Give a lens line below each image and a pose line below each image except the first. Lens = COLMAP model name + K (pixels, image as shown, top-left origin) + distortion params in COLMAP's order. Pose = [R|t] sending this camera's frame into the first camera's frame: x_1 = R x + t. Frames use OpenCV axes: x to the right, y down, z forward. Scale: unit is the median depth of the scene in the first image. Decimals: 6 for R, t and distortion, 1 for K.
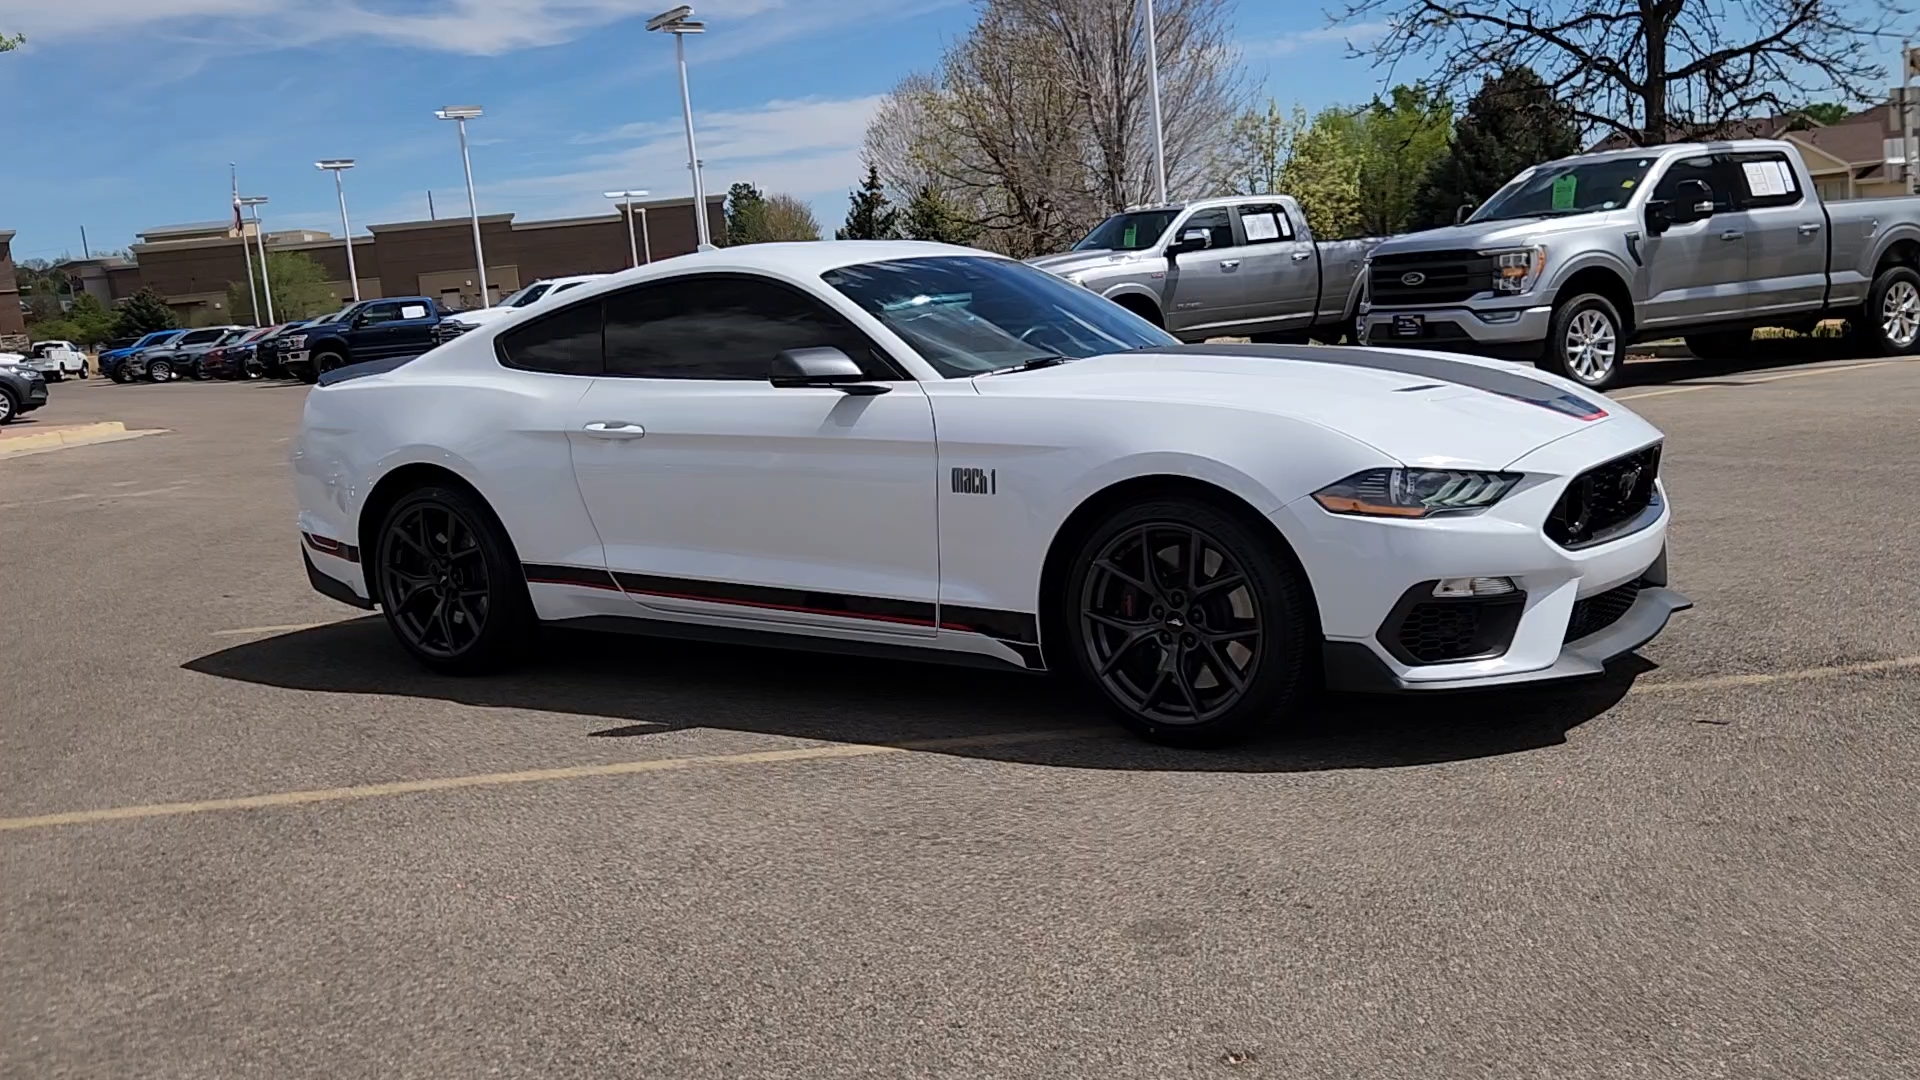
lens RADIAL K [[1851.8, 0, 944.7], [0, 1851.8, 549.8], [0, 0, 1]] dist [0.025889, 0.000000]
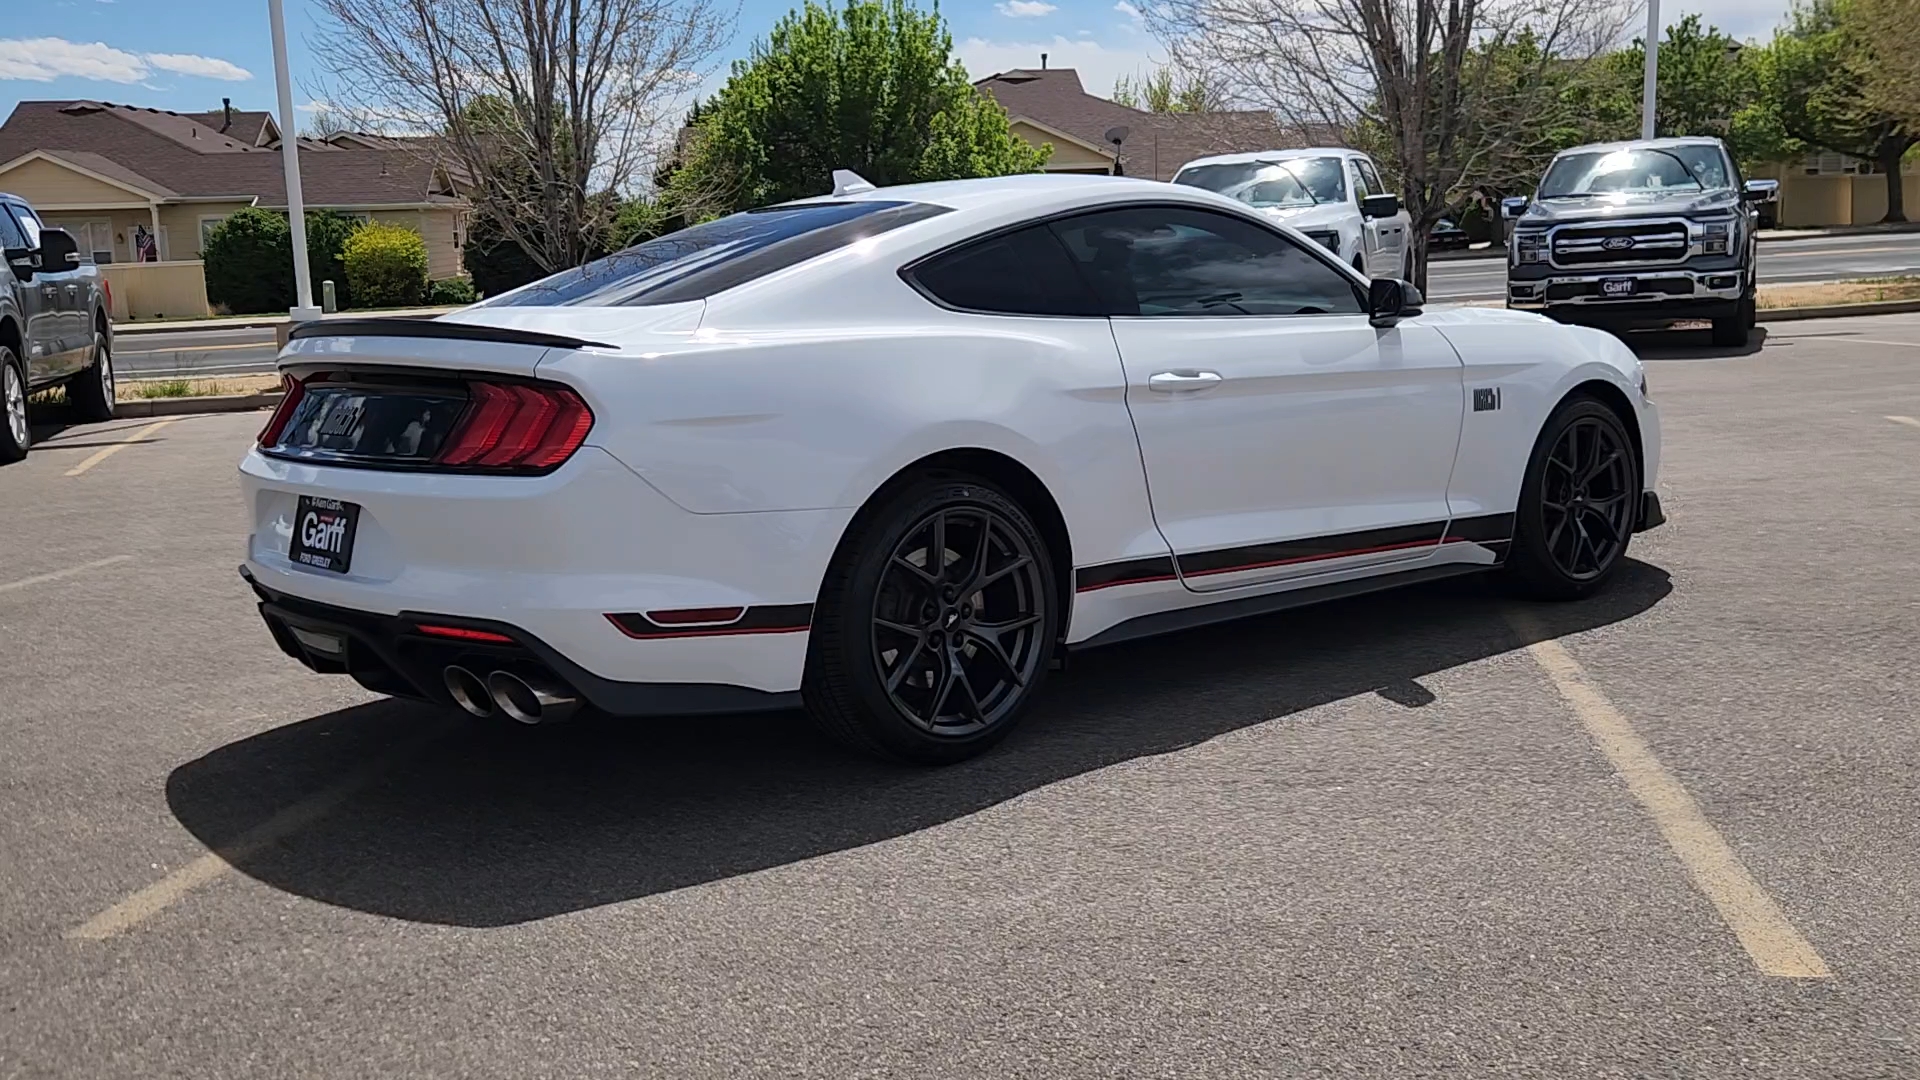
lens RADIAL K [[1851.8, 0, 944.7], [0, 1851.8, 538.7], [0, 0, 1]] dist [0.025889, 0.000000]
pose [[0.261948, -0.086192, 0.961225, -0.884313], [0.155453, 0.986766, 0.046118, -0.043661], [-0.952480, 0.137345, 0.271880, 0.784253]]
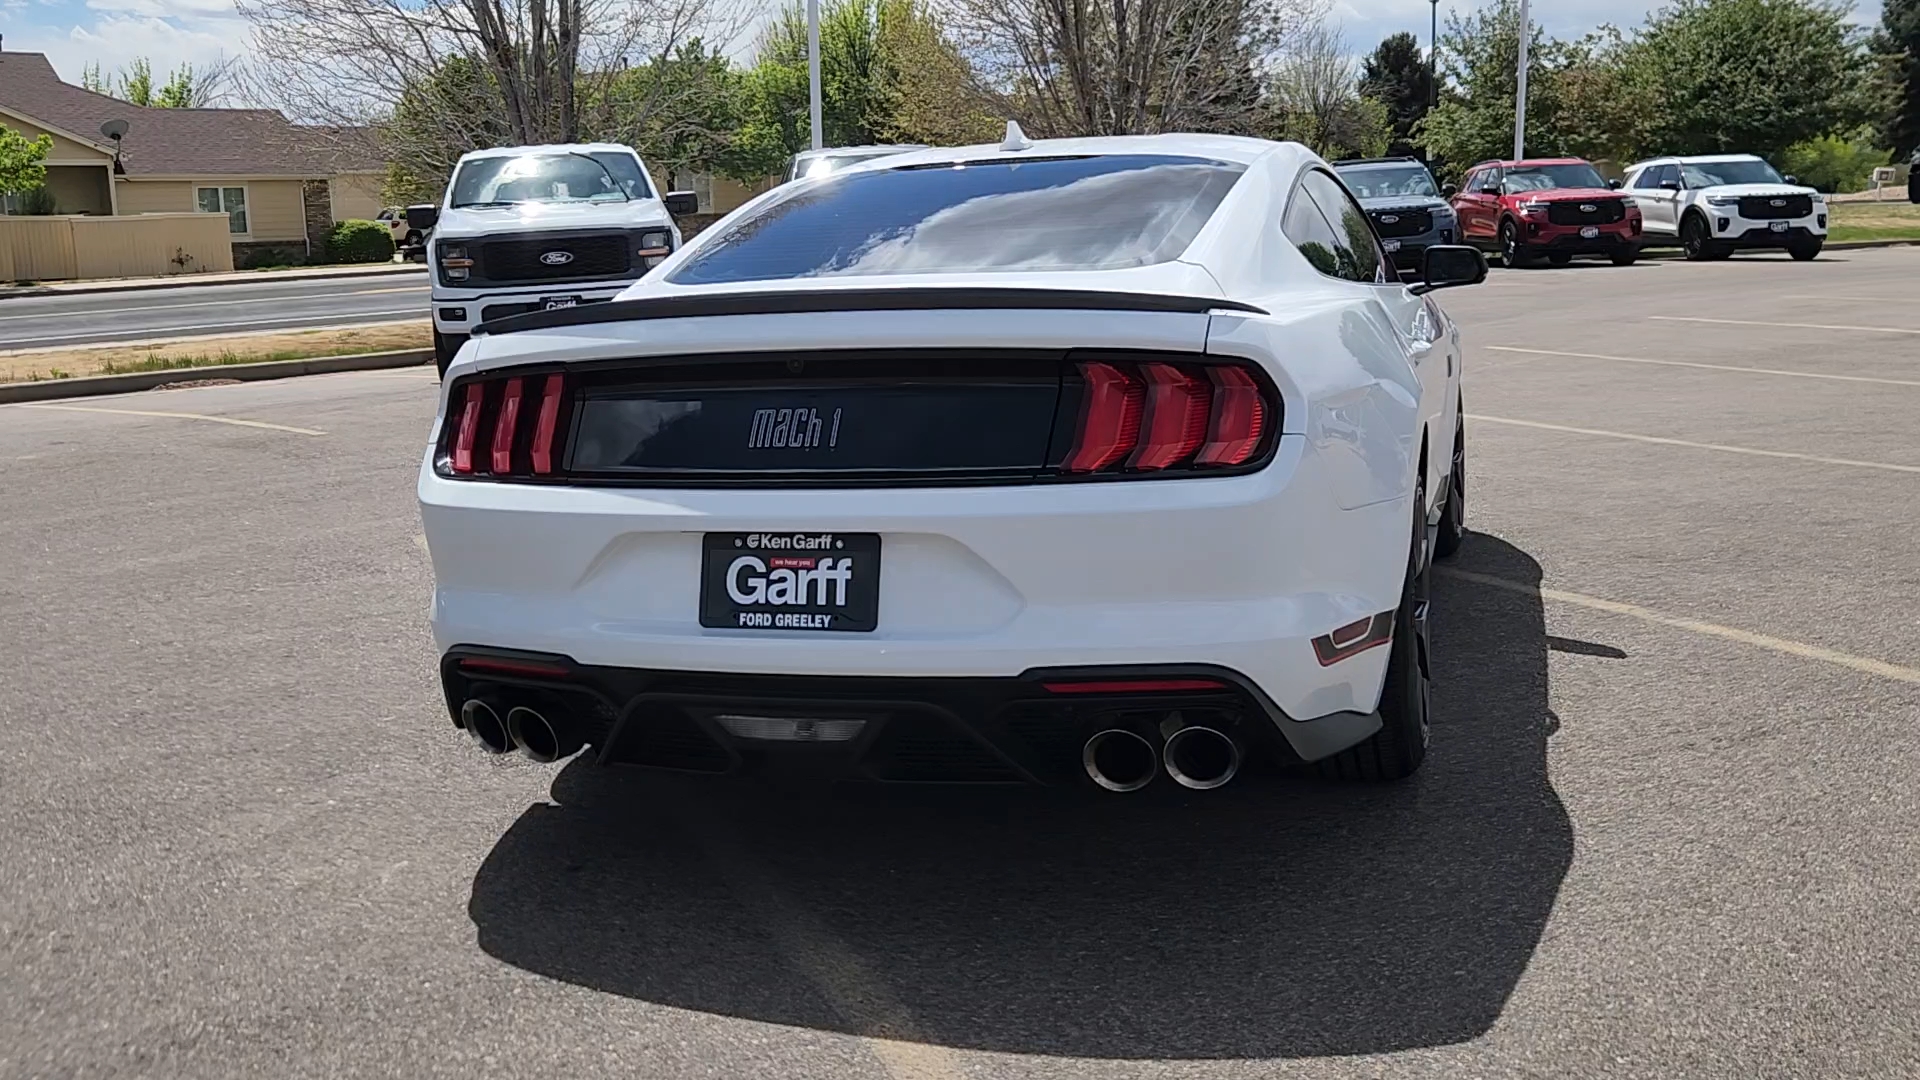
lens RADIAL K [[1851.8, 0, 940.8], [0, 1851.8, 539.0], [0, 0, 1]] dist [0.025889, 0.000000]
pose [[-0.276148, -0.080434, 0.957744, -0.782678], [0.192136, 0.971757, 0.137010, -0.117424], [-0.941714, 0.221852, -0.252895, 1.245626]]
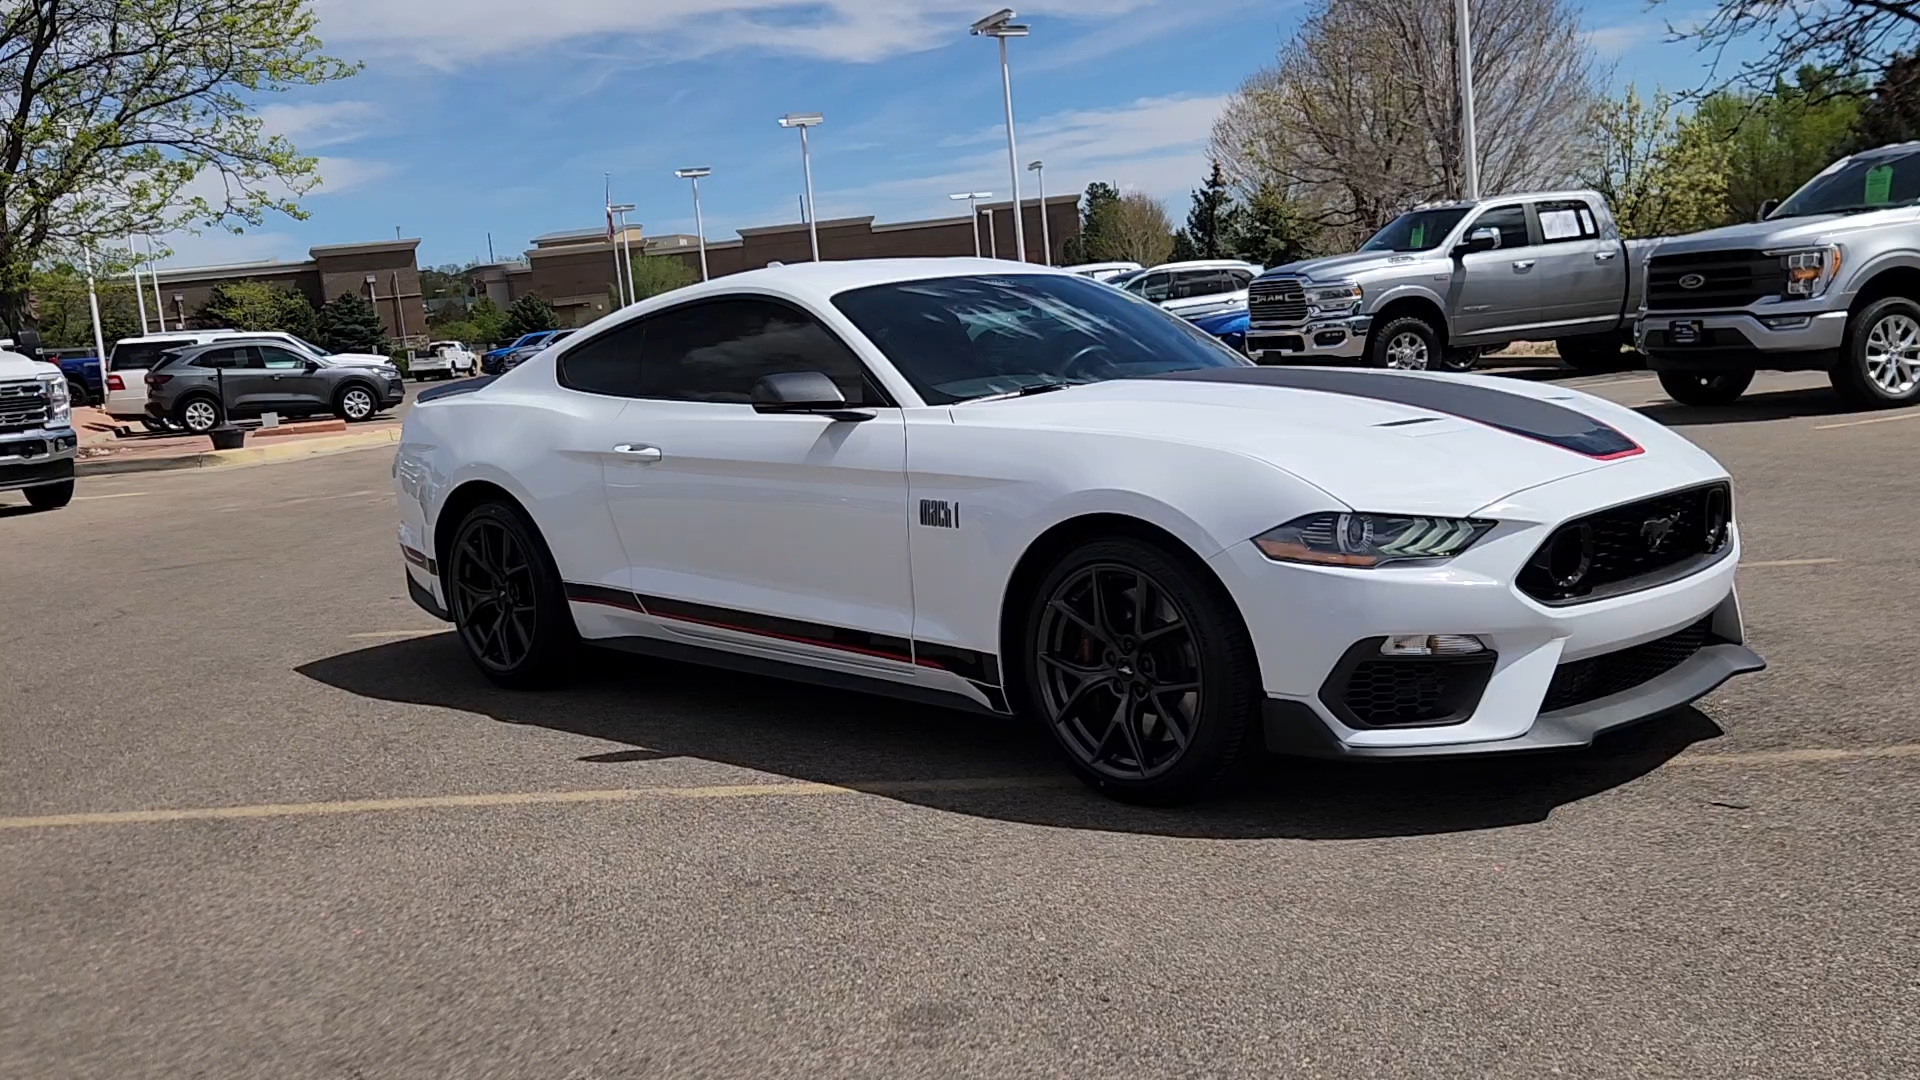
lens RADIAL K [[1851.8, 0, 941.7], [0, 1851.8, 547.4], [0, 0, 1]] dist [0.025889, 0.000000]
pose [[0.981017, 0.022123, -0.192654, 0.155457], [-0.022197, 0.999752, 0.001773, -0.016540], [0.192646, 0.002537, 0.981265, 0.046179]]
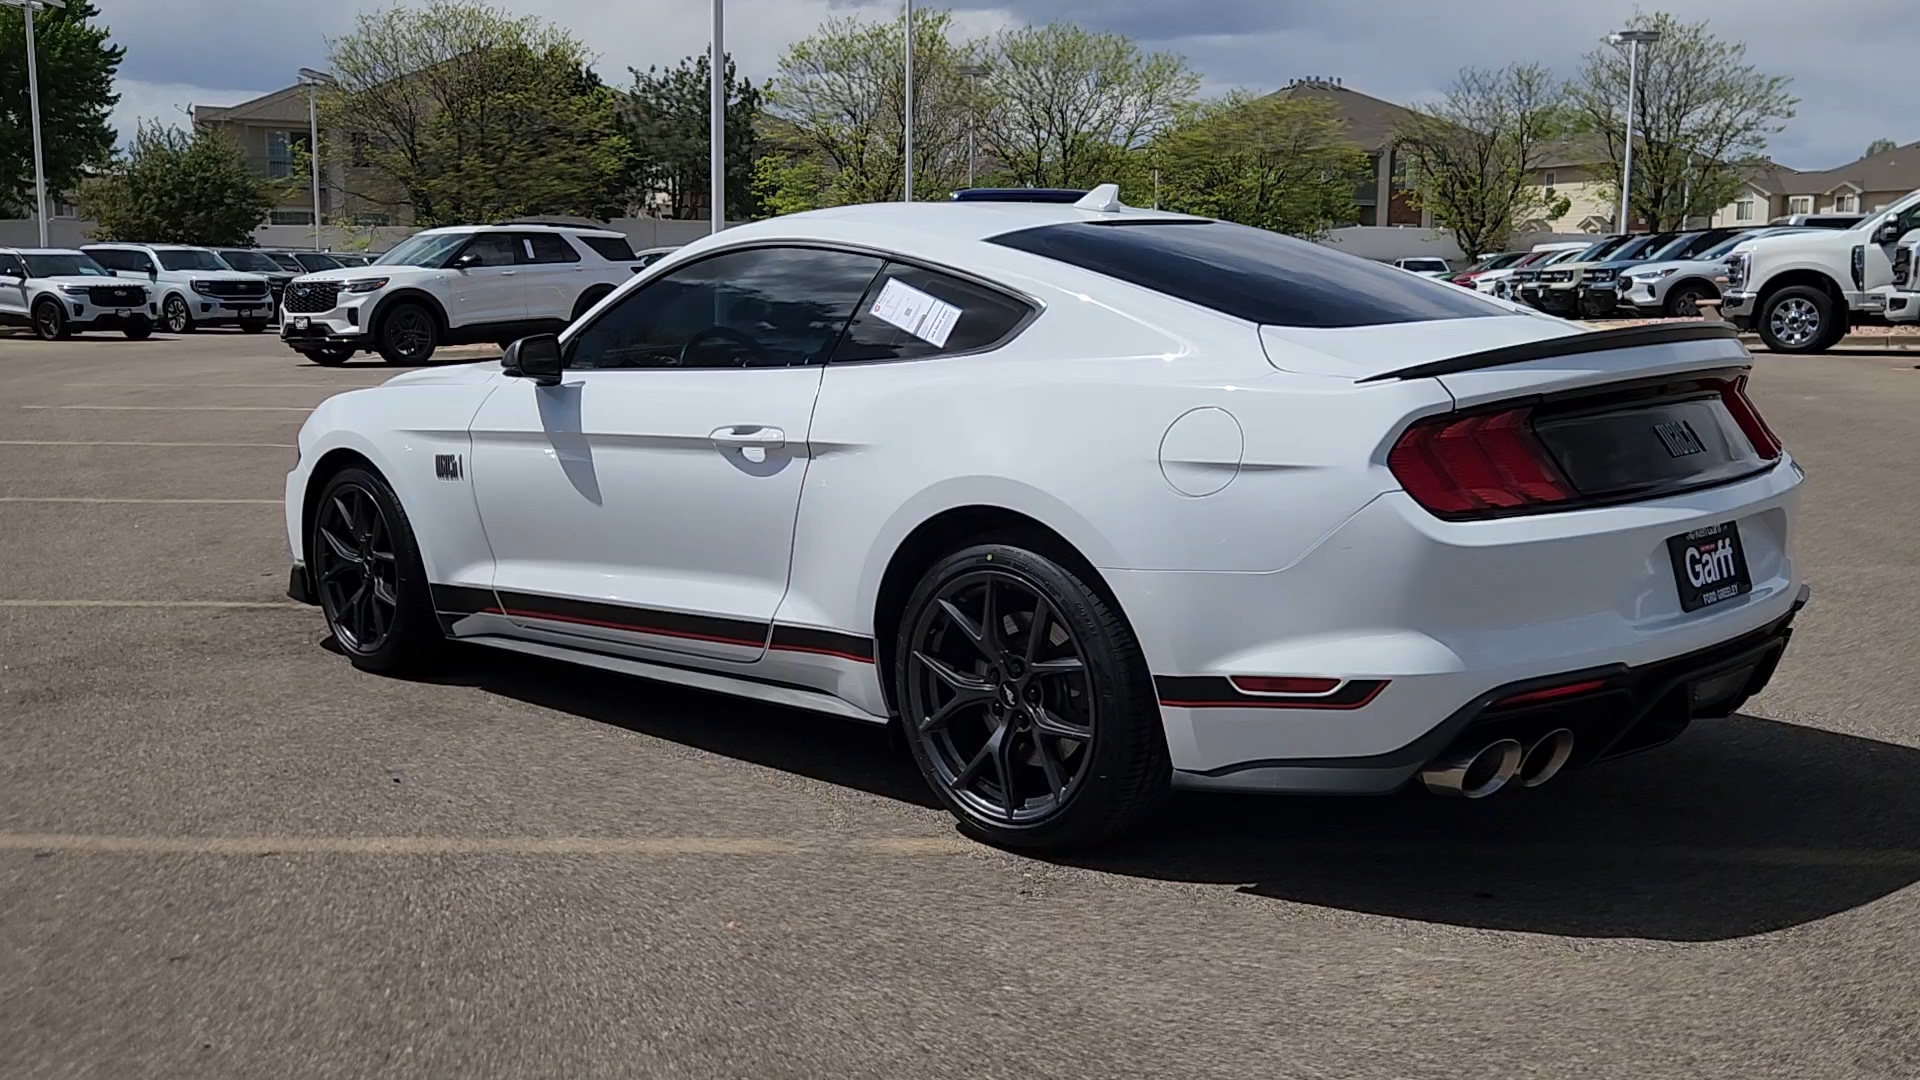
lens RADIAL K [[1851.8, 0, 946.0], [0, 1851.8, 541.5], [0, 0, 1]] dist [0.025889, 0.000000]
pose [[-0.978471, 0.052419, 0.199617, -0.204584], [0.106018, 0.957502, 0.268235, -0.234901], [-0.177074, 0.283623, -0.942445, 1.745741]]
